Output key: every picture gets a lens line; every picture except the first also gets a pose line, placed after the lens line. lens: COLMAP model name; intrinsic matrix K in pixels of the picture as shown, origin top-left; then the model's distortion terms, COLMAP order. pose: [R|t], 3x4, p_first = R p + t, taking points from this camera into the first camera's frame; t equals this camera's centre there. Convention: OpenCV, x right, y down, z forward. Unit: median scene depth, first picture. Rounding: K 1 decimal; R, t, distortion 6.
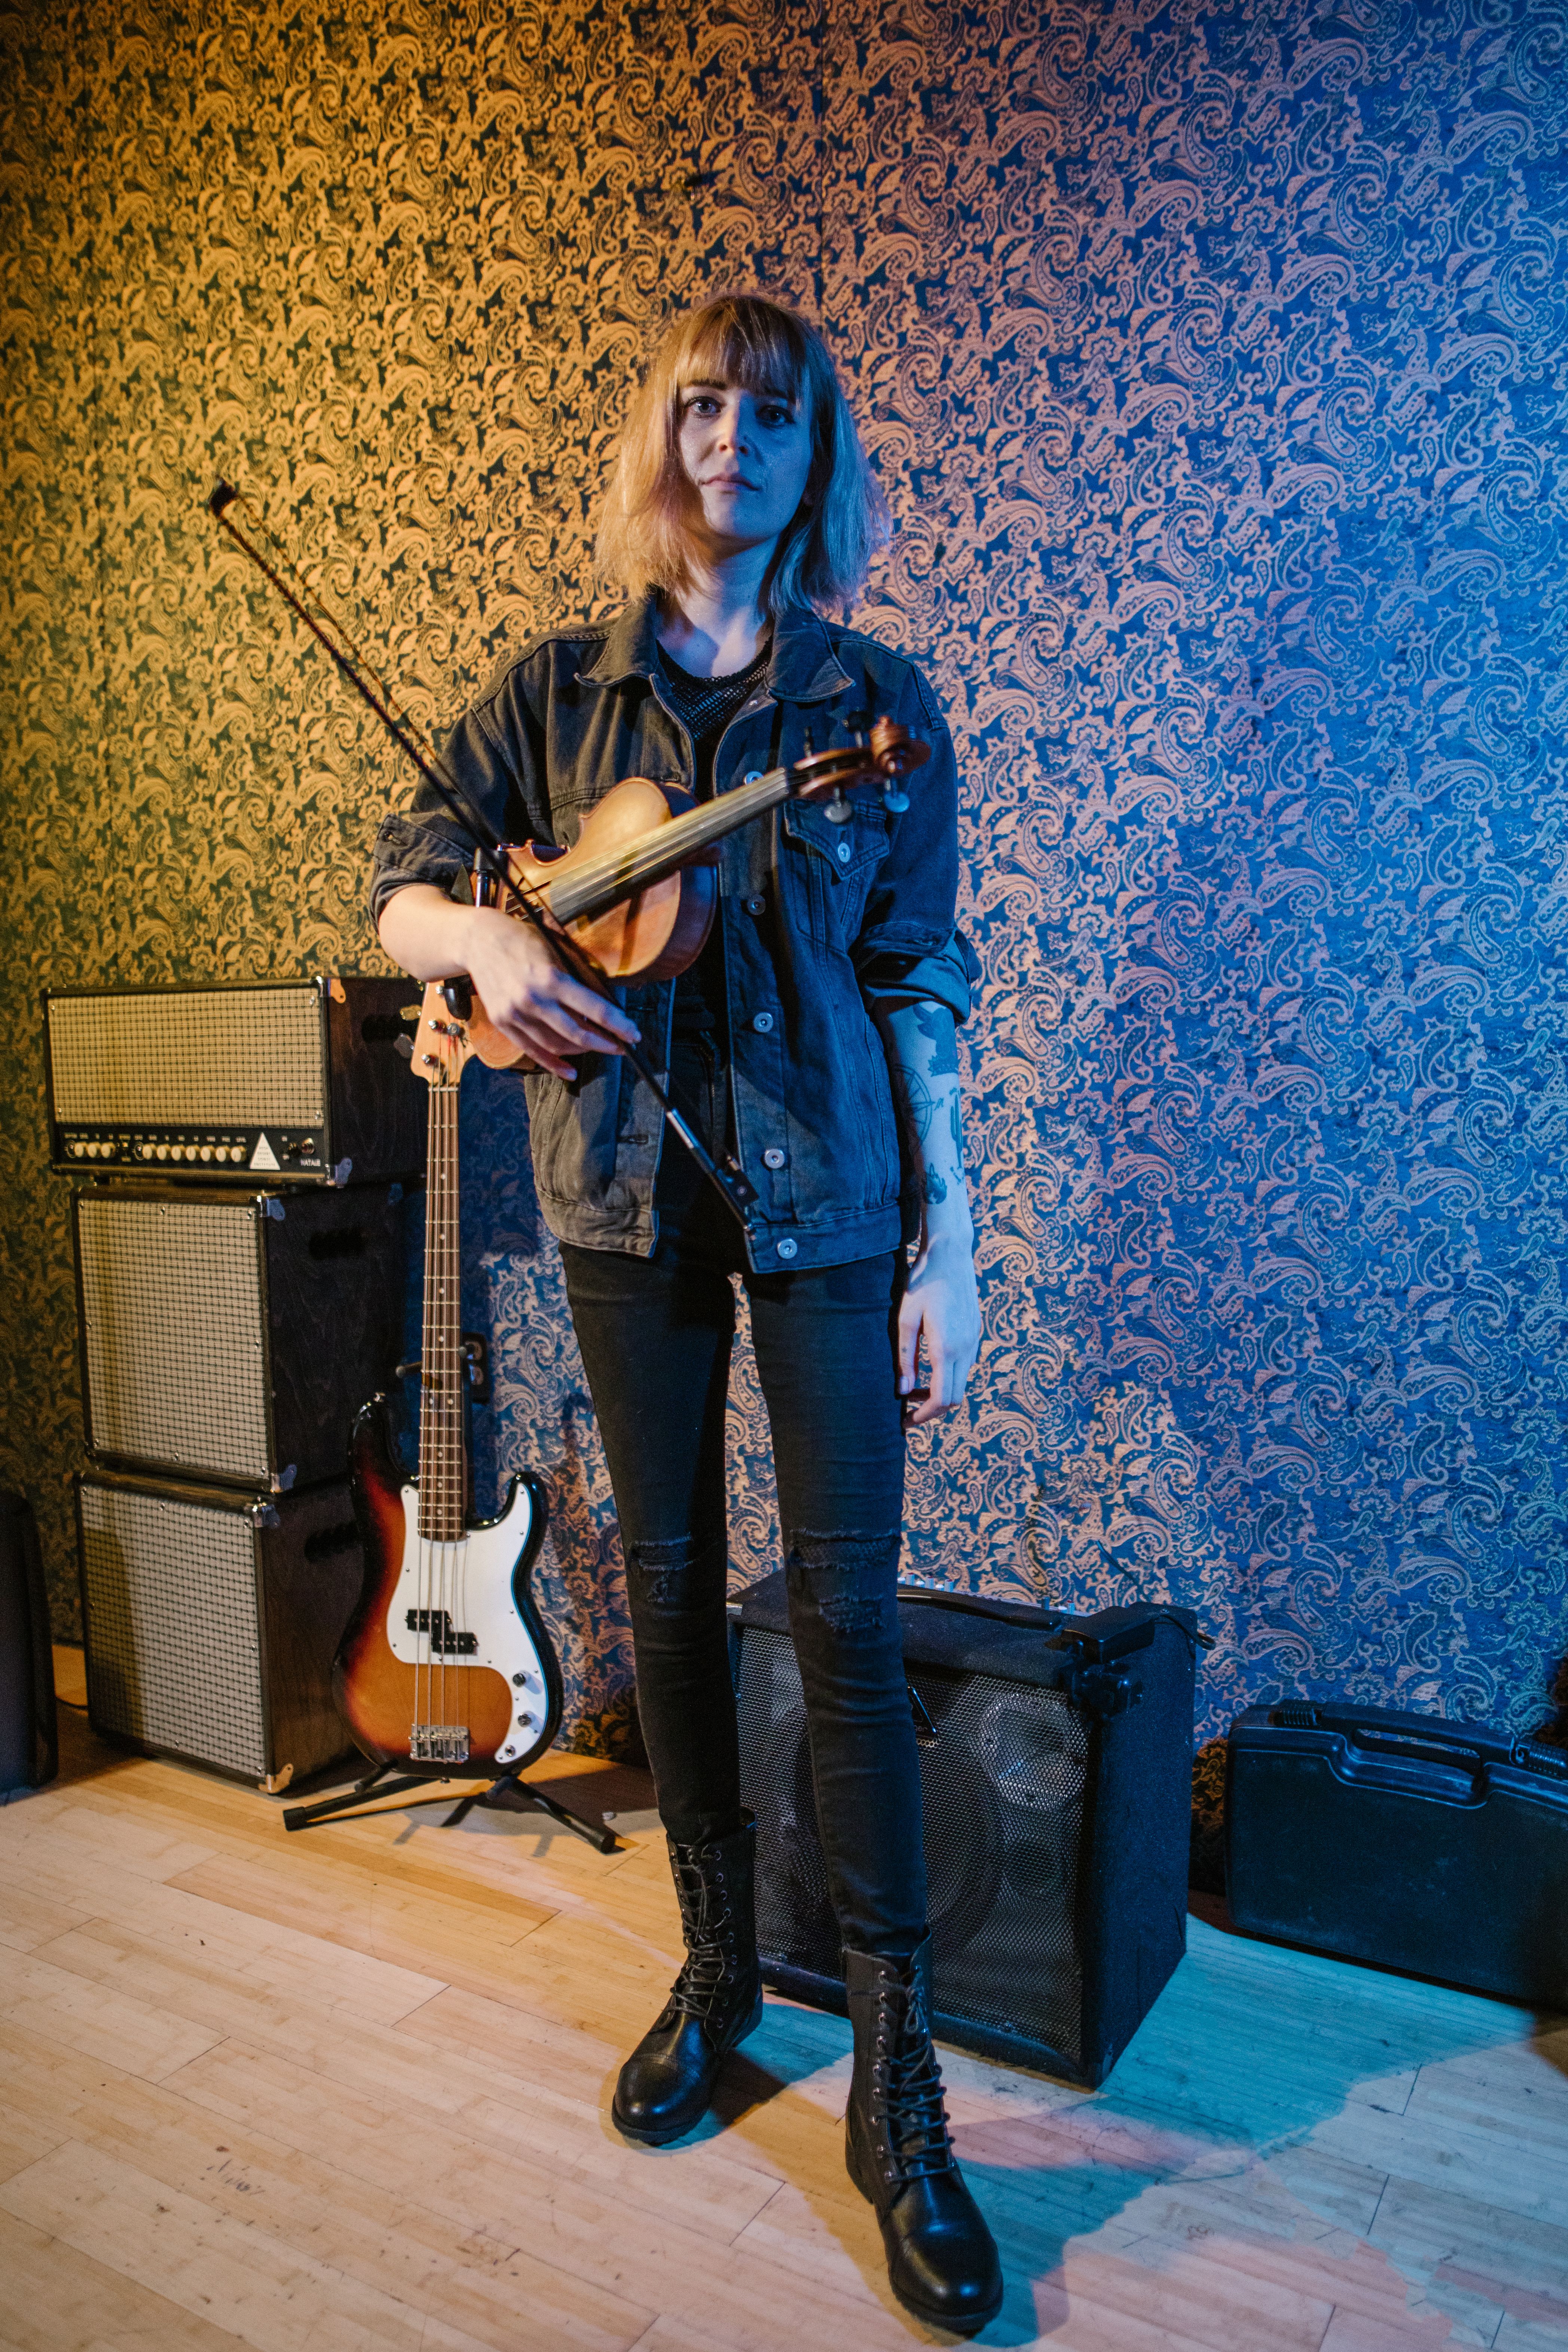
lens RADIAL K [[1737.4, 0, 799.0], [0, 1737.4, 1162.9], [0, 0, 1]] dist [-0.020927, 0.008470]
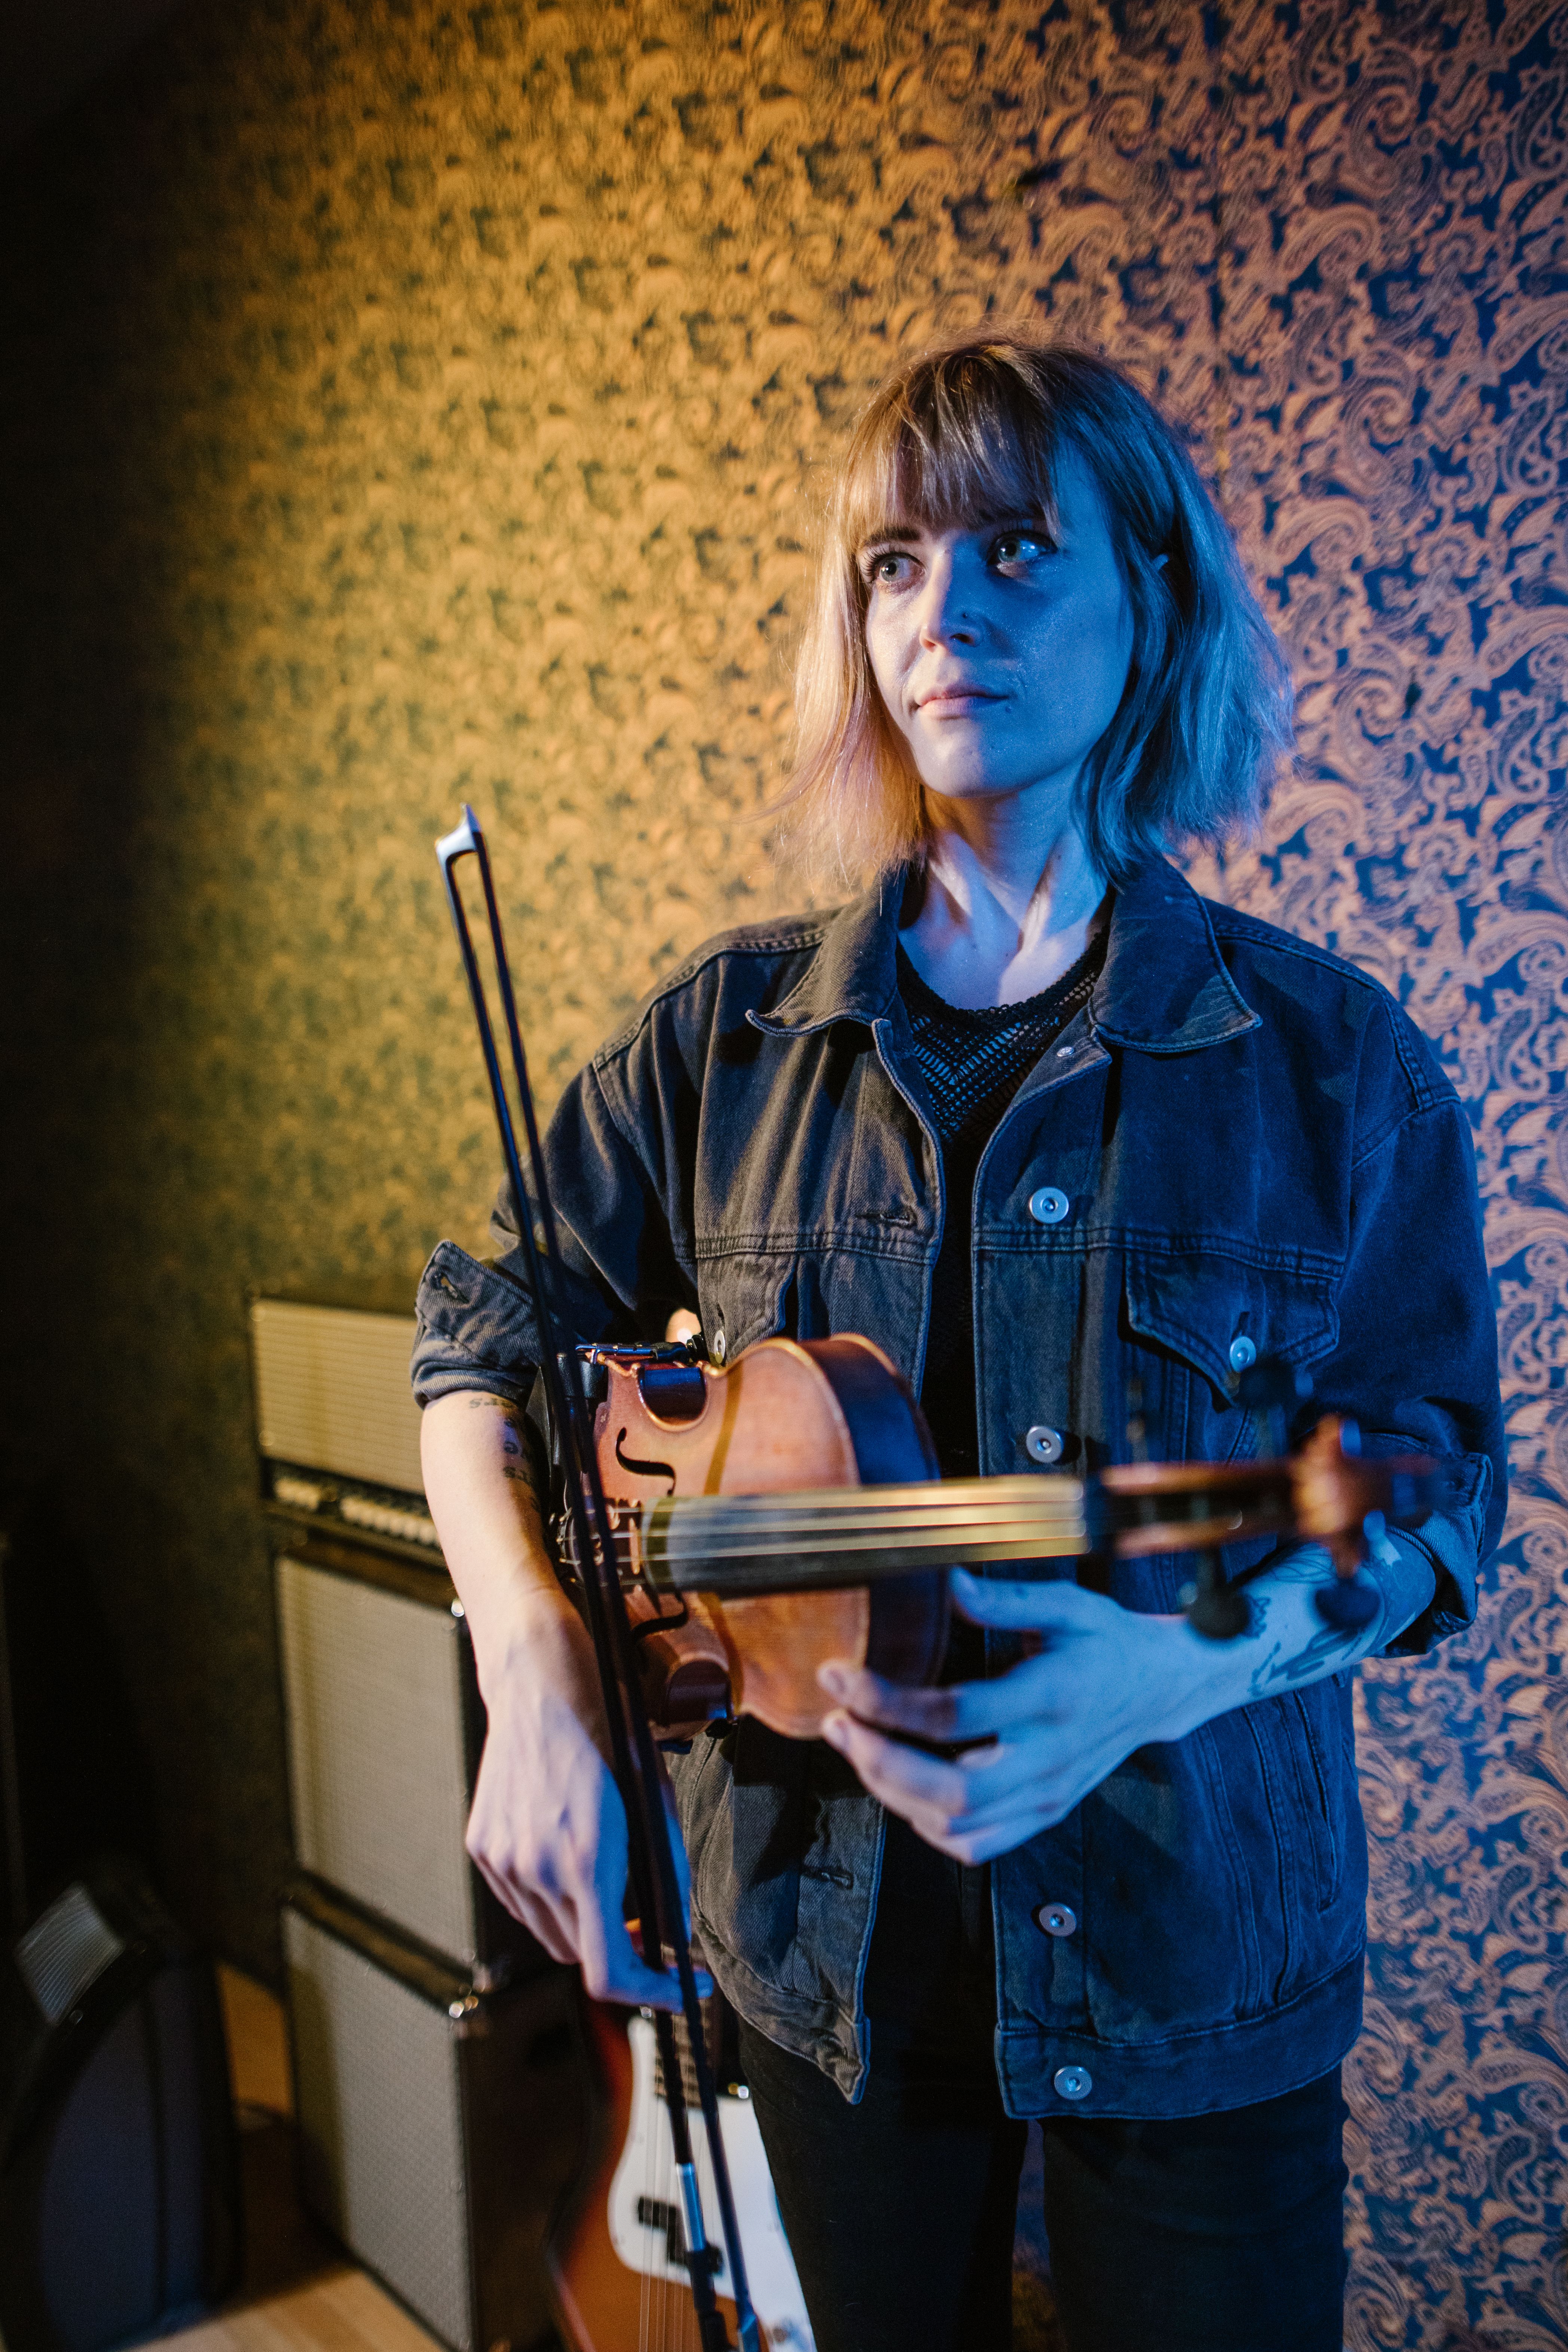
lens RADIAL K [[1737.4, 0, 777.6], [0, 1737.4, 1187.3], [0, 0, 1]] dist [-0.020927, 0.008470]
pose [[0.963895, -0.001988, -0.266276, 0.025445], [-0.002938, 0.999832, -0.018099, -0.159016], [0.266268, 0.018228, 0.963727, 0.328500]]
